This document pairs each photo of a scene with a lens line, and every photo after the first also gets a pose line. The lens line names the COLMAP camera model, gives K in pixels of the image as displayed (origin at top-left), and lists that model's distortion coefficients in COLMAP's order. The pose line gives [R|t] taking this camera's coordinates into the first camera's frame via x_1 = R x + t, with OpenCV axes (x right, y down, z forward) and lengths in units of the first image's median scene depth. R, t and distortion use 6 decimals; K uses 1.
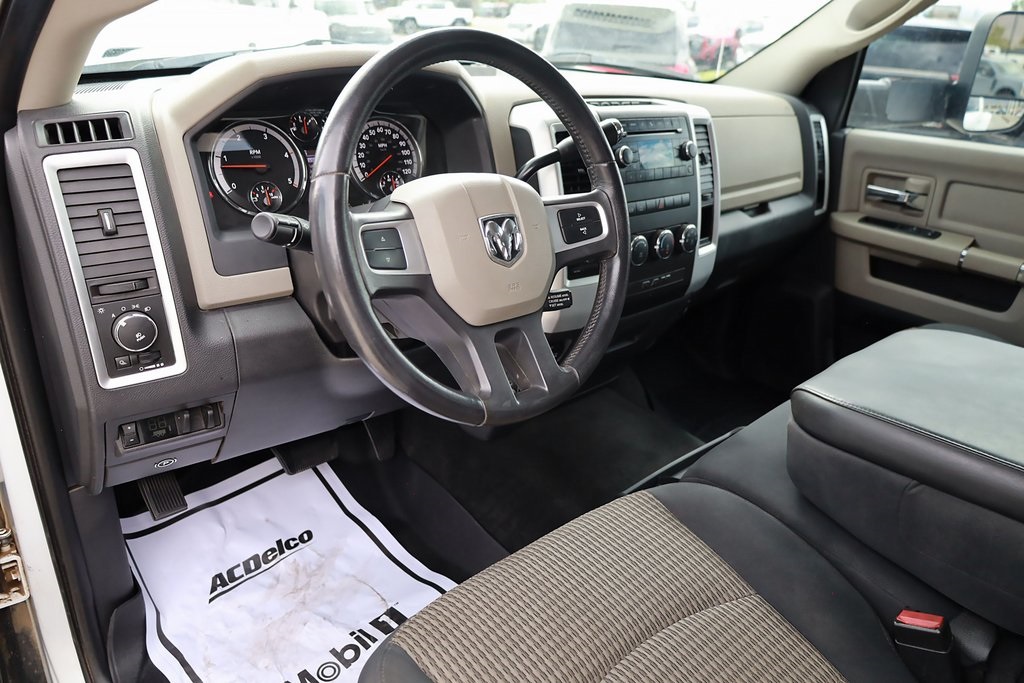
lens RADIAL K [[695.5, 0, 540.1], [0, 695.5, 340.4], [0, 0, 1]] dist [0.001999, 0.002491]
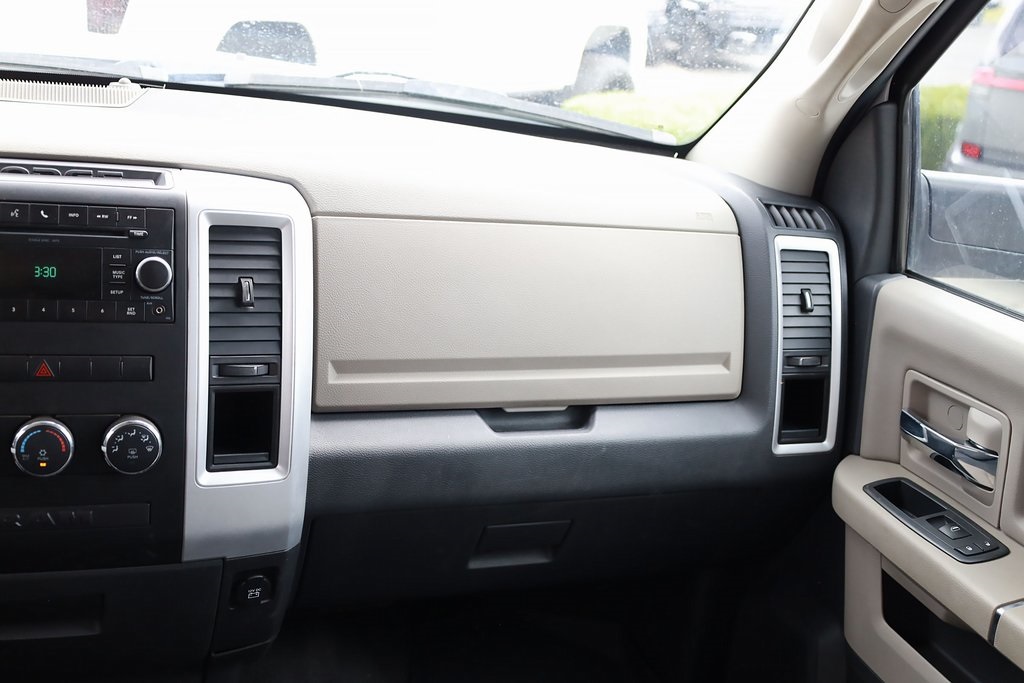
lens RADIAL K [[1288.8, 0, 512.0], [0, 1288.8, 341.5], [0, 0, 1]] dist [-0.000445, 0.002248]
pose [[0.905883, 0.146665, -0.397322, 0.810249], [-0.210985, 0.969709, -0.123086, -0.165351], [0.367235, 0.195331, 0.909387, 0.262500]]
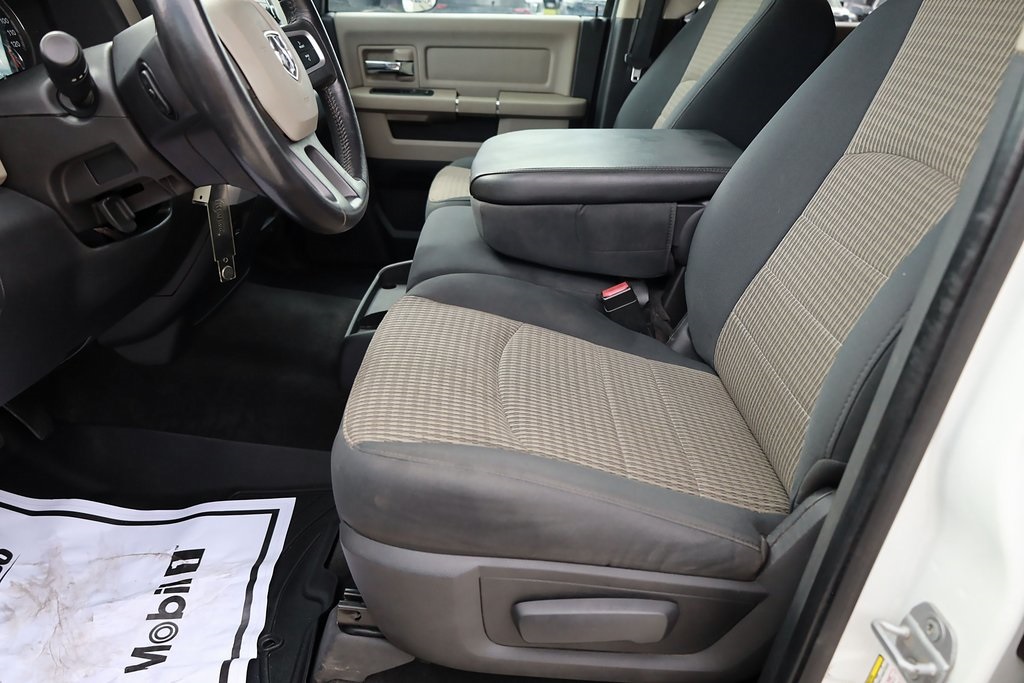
lens RADIAL K [[714.8, 0, 512.0], [0, 714.8, 341.5], [0, 0, 1]] dist [-0.010121, -0.000103]
pose [[0.669514, -0.352328, 0.653923, -0.425573], [0.316212, 0.931785, 0.178286, 0.106834], [-0.672131, 0.087413, 0.735254, 0.021401]]
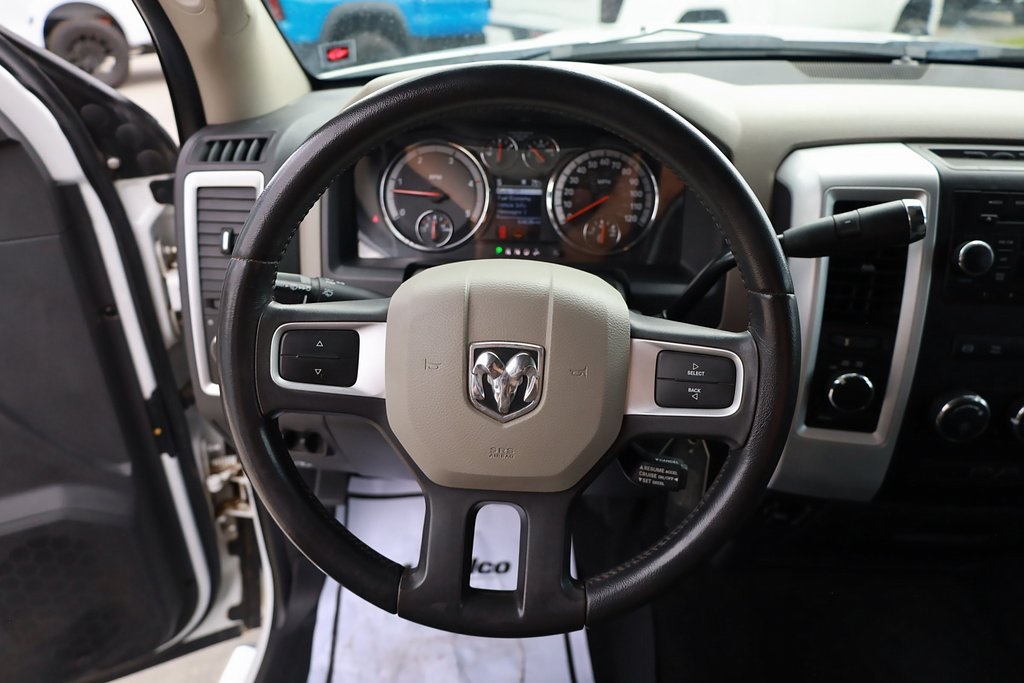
lens RADIAL K [[714.8, 0, 512.0], [0, 714.8, 341.5], [0, 0, 1]] dist [-0.010121, -0.000103]
pose [[0.698700, 0.291647, -0.653269, 0.230102], [-0.258726, 0.954337, 0.149337, -0.169232], [0.666993, 0.064676, 0.742252, 0.292861]]
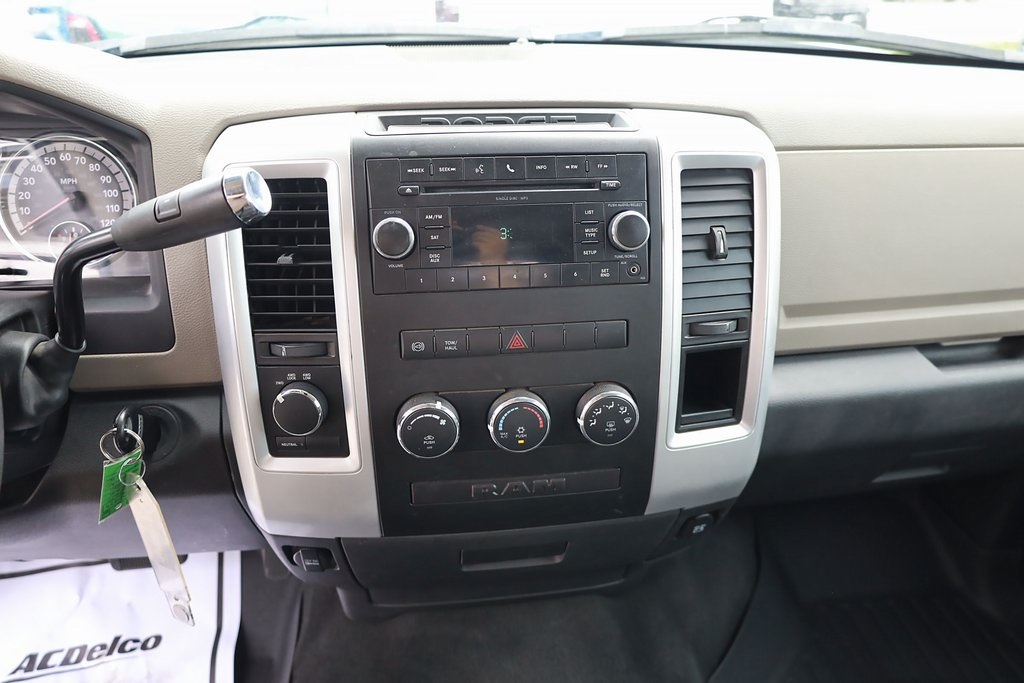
lens RADIAL K [[714.8, 0, 512.0], [0, 714.8, 341.5], [0, 0, 1]] dist [-0.010121, -0.000103]
pose [[0.804754, 0.205446, -0.556922, 0.417838], [-0.192791, 0.977797, 0.082120, -0.224268], [0.561428, 0.041283, 0.826495, 0.578717]]
